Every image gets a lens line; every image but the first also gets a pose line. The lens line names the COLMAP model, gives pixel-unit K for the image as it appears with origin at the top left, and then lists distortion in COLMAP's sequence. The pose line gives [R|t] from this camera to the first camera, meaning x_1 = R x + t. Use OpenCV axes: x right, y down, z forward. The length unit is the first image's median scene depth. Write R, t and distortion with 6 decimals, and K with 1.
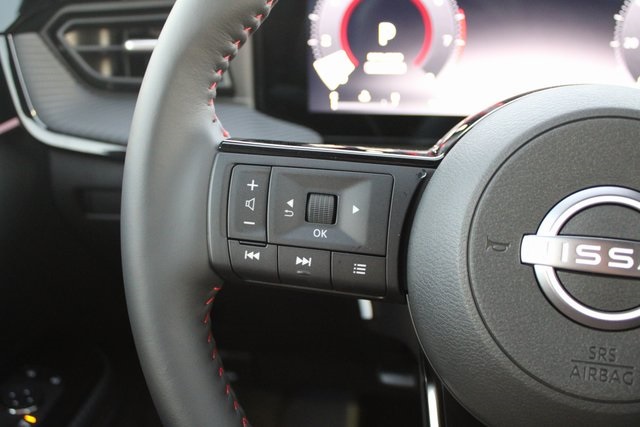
lens RADIAL K [[745.5, 0, 320.0], [0, 745.5, 213.5], [0, 0, 1]] dist [-0.084874, 0.044485]
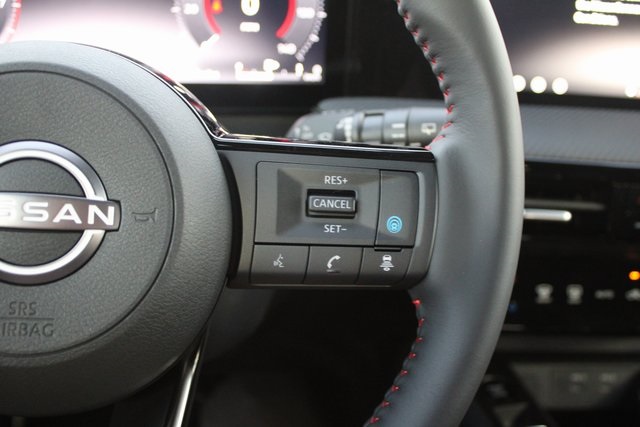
lens RADIAL K [[745.5, 0, 320.0], [0, 745.5, 213.5], [0, 0, 1]] dist [-0.084874, 0.044485]
pose [[0.935452, -0.053035, 0.349452, 0.413491], [0.042133, 0.998361, 0.038731, 0.039719], [-0.350933, -0.021507, 0.936153, -0.074741]]
